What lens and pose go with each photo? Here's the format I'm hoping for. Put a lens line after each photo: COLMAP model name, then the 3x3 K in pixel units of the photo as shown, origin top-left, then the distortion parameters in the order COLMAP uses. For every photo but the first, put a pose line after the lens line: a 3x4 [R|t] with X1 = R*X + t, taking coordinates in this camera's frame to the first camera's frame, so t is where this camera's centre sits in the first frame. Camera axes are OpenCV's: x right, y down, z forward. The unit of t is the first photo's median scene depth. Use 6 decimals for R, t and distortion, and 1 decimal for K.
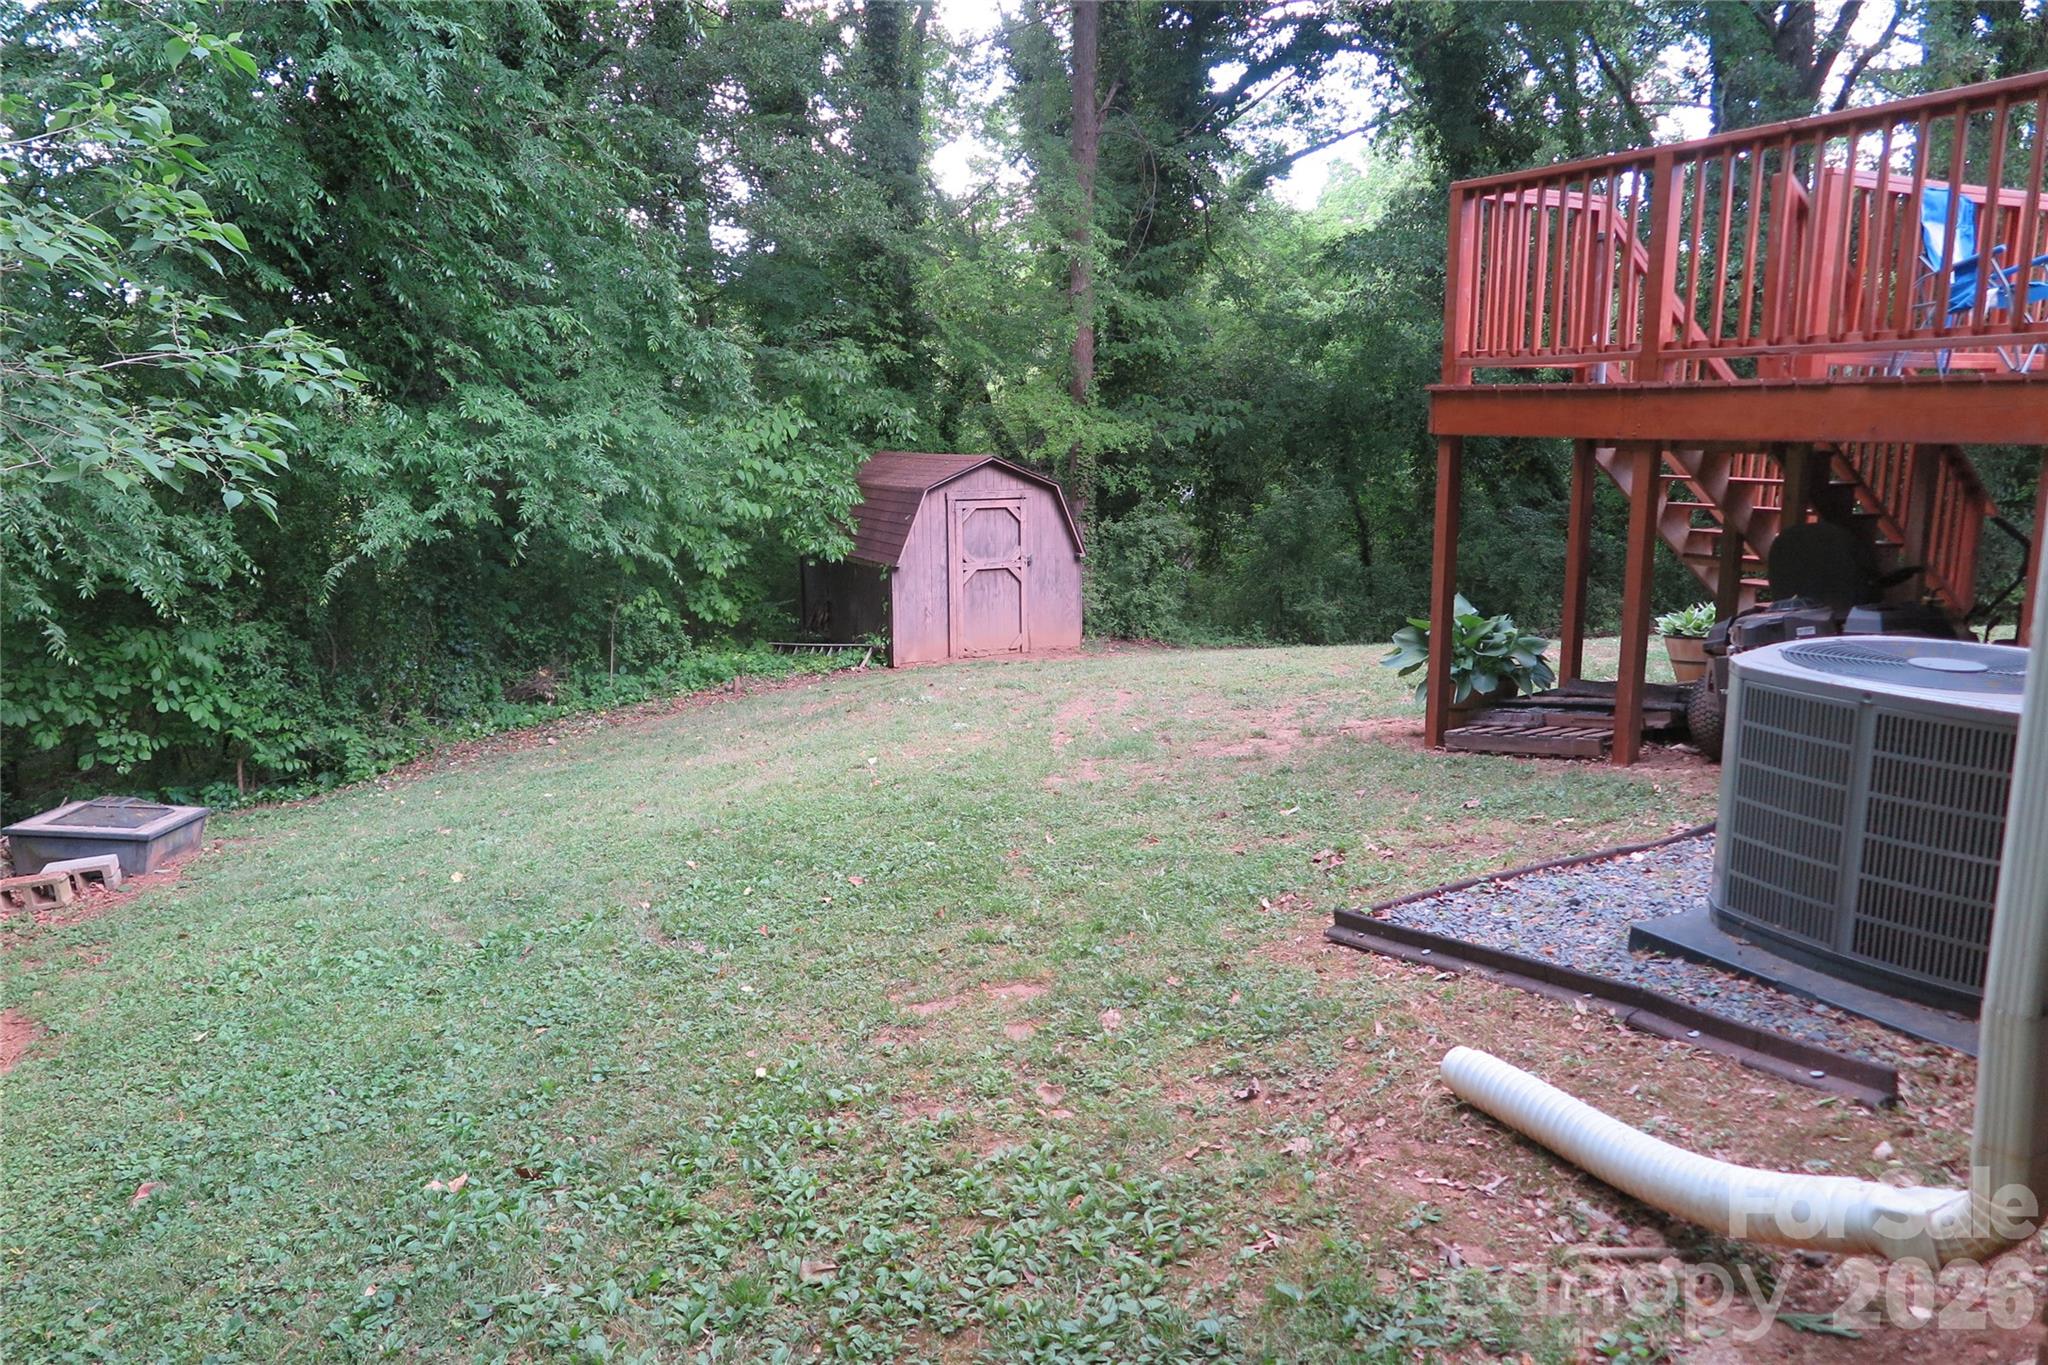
lens RADIAL K [[1436.3, 0, 1019.1], [0, 1436.3, 681.8], [0, 0, 1]] dist [-0.066011, 0.005945]
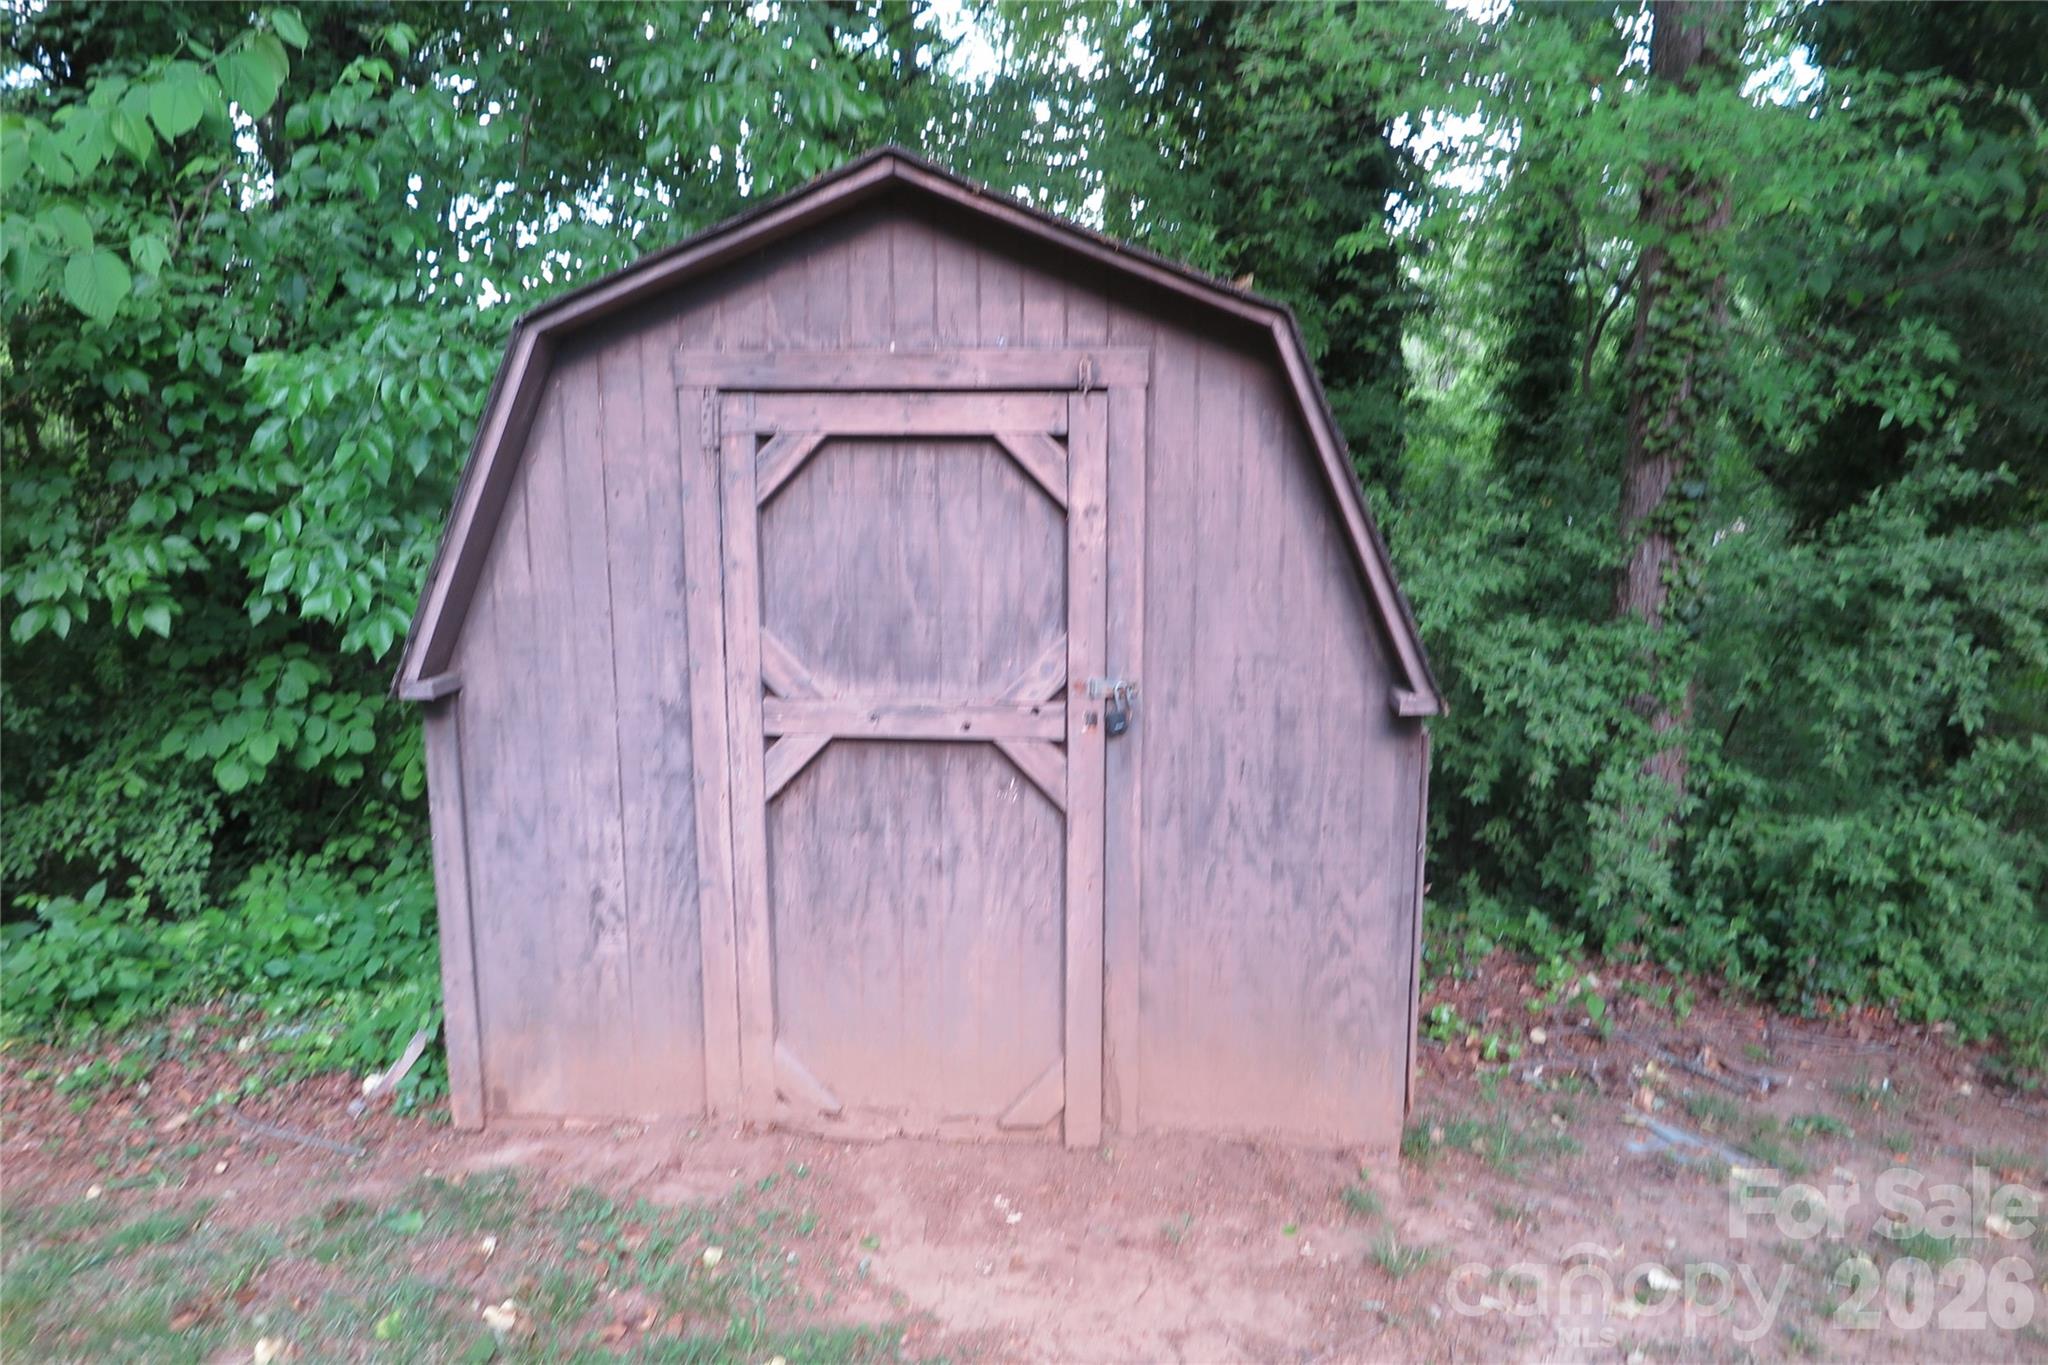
lens RADIAL K [[1436.3, 0, 1025.2], [0, 1436.3, 683.7], [0, 0, 1]] dist [-0.066011, 0.005945]
pose [[0.848903, 0.099673, -0.519065, 0.098300], [-0.099078, 0.994658, 0.028962, -0.092483], [0.519179, 0.026841, 0.854244, 0.823781]]
